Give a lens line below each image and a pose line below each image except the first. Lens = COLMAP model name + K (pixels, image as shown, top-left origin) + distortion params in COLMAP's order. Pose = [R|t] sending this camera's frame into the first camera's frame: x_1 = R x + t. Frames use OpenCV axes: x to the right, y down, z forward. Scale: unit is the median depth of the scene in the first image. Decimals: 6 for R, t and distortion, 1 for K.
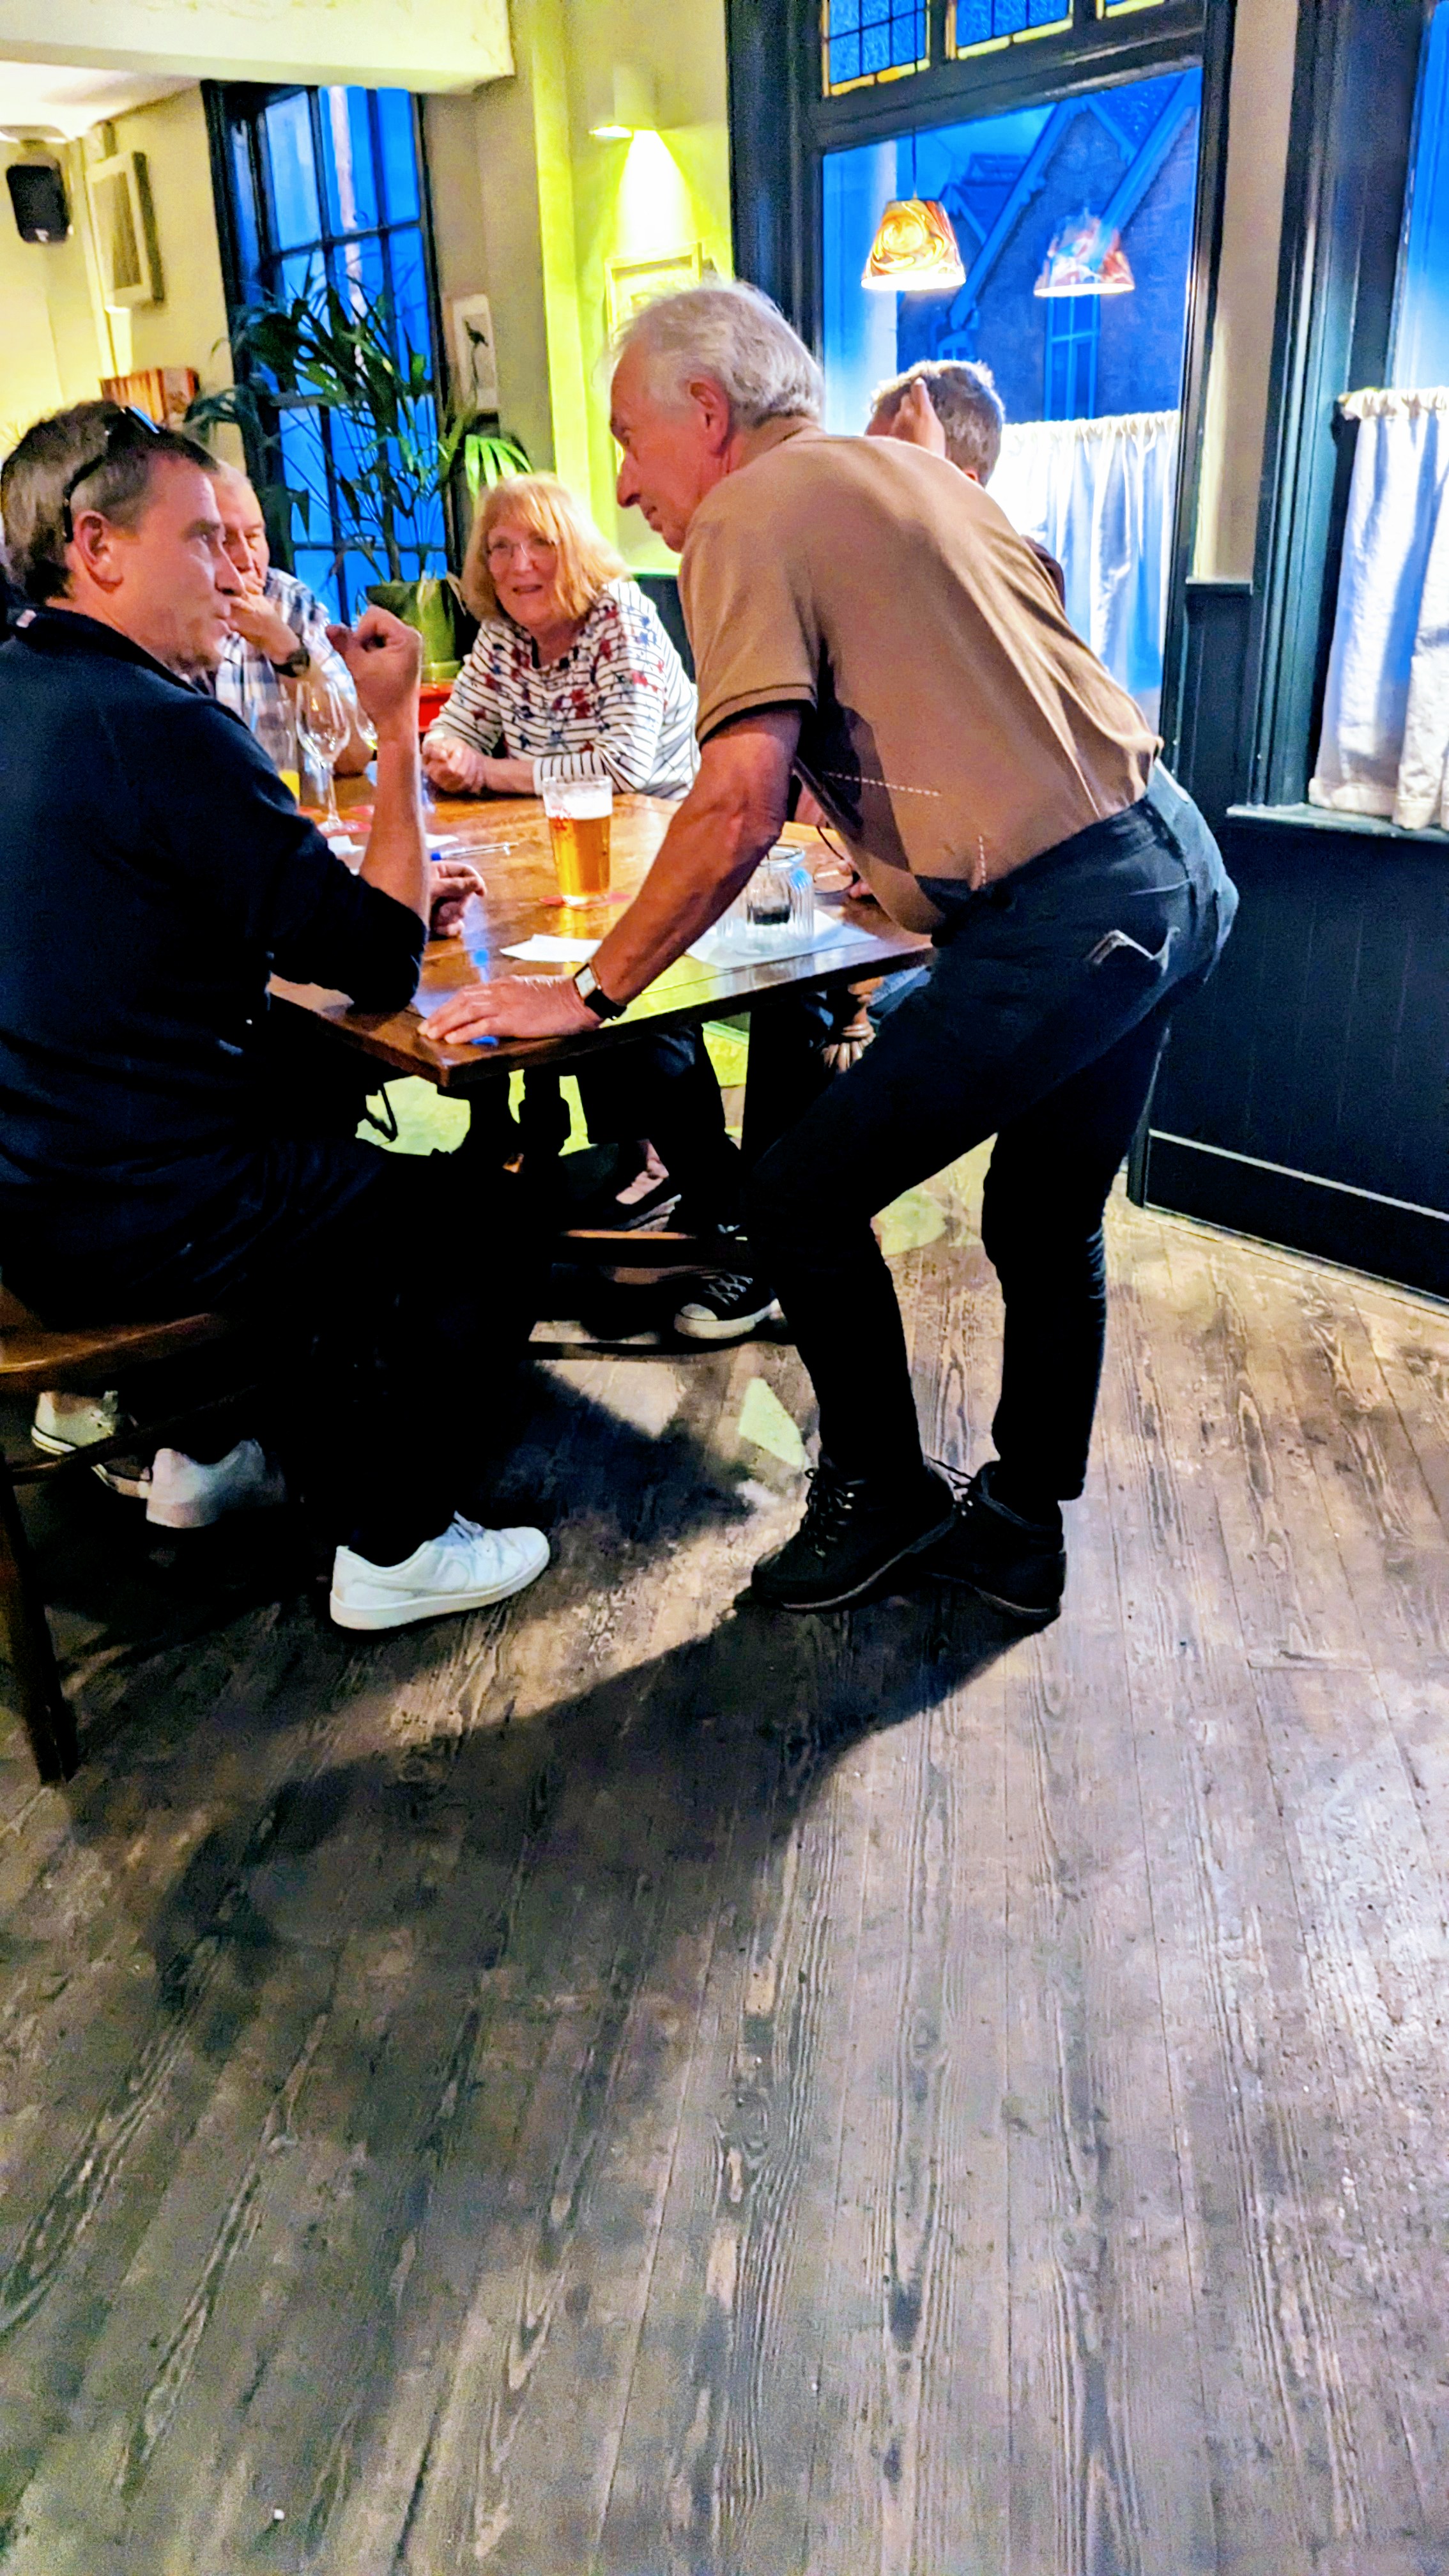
lens RADIAL K [[1845.4, 0, 724.5], [0, 1845.4, 1288.0], [0, 0, 1]] dist [0.075218, -0.079218]
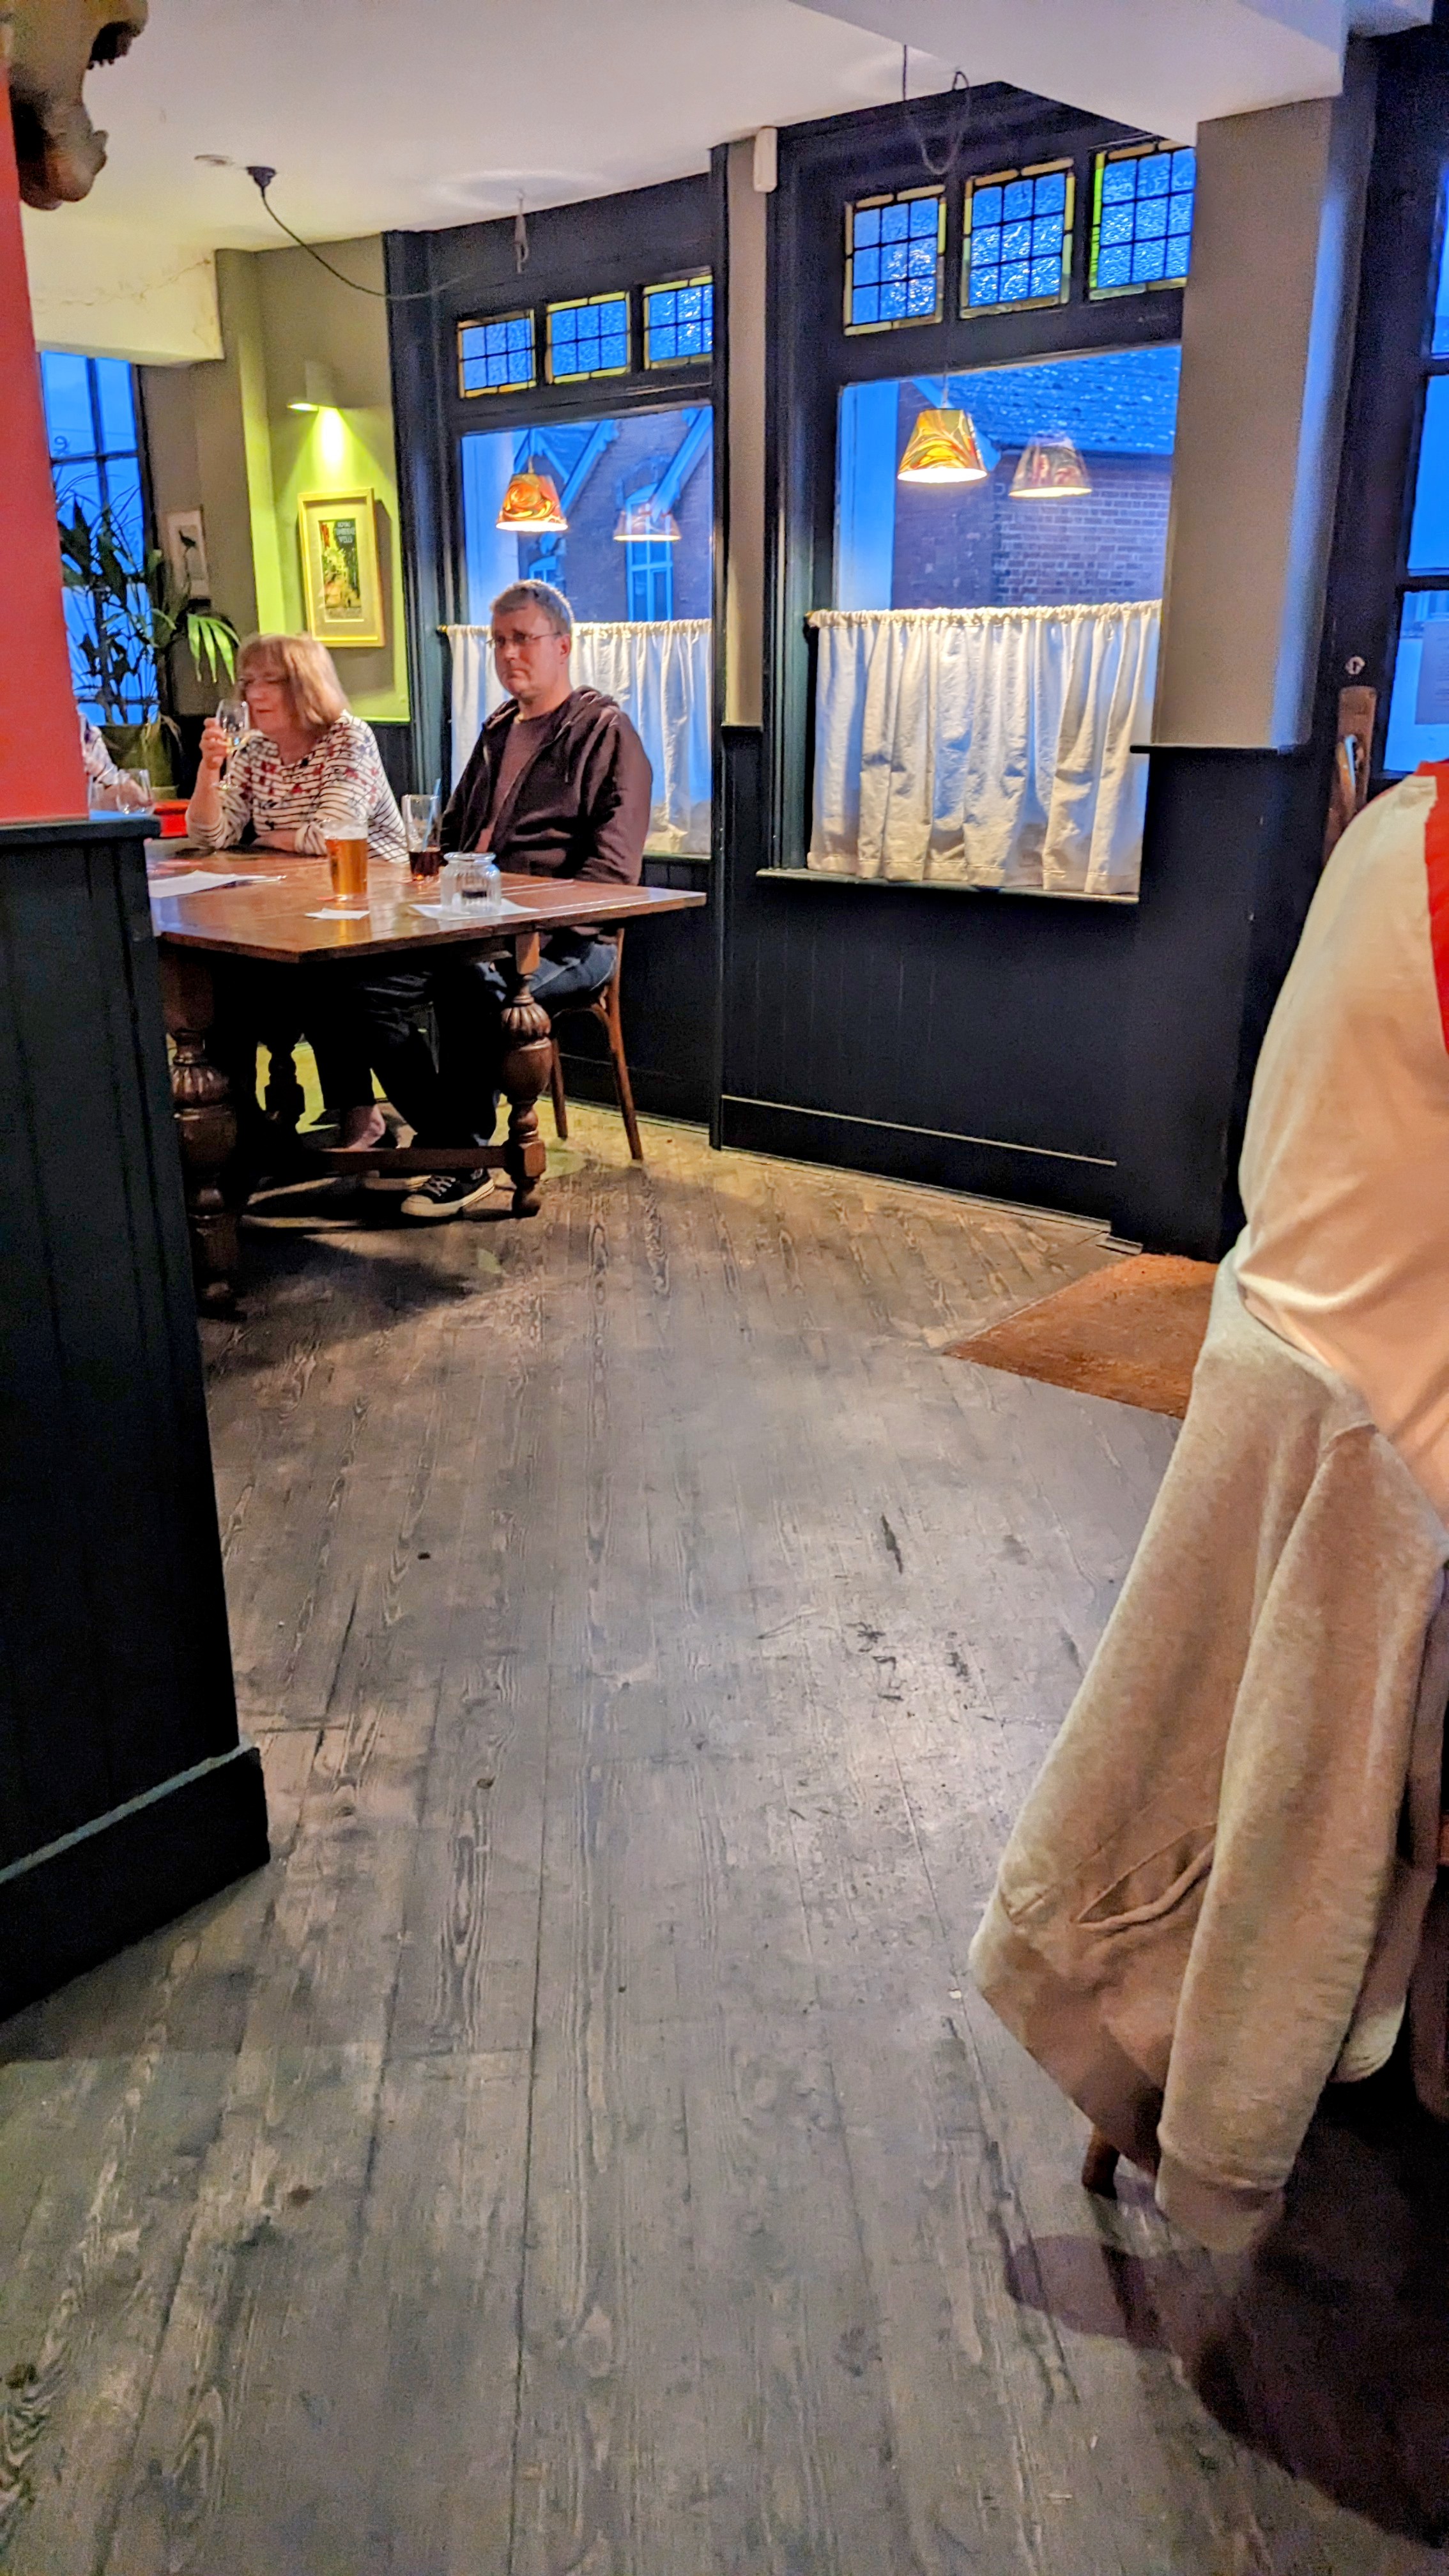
lens RADIAL K [[1845.4, 0, 724.5], [0, 1845.4, 1288.0], [0, 0, 1]] dist [0.075218, -0.079218]
pose [[0.978863, -0.030473, 0.202235, -0.073720], [0.050035, 0.994471, -0.092330, 0.224153], [-0.198303, 0.100497, 0.974975, -0.444492]]
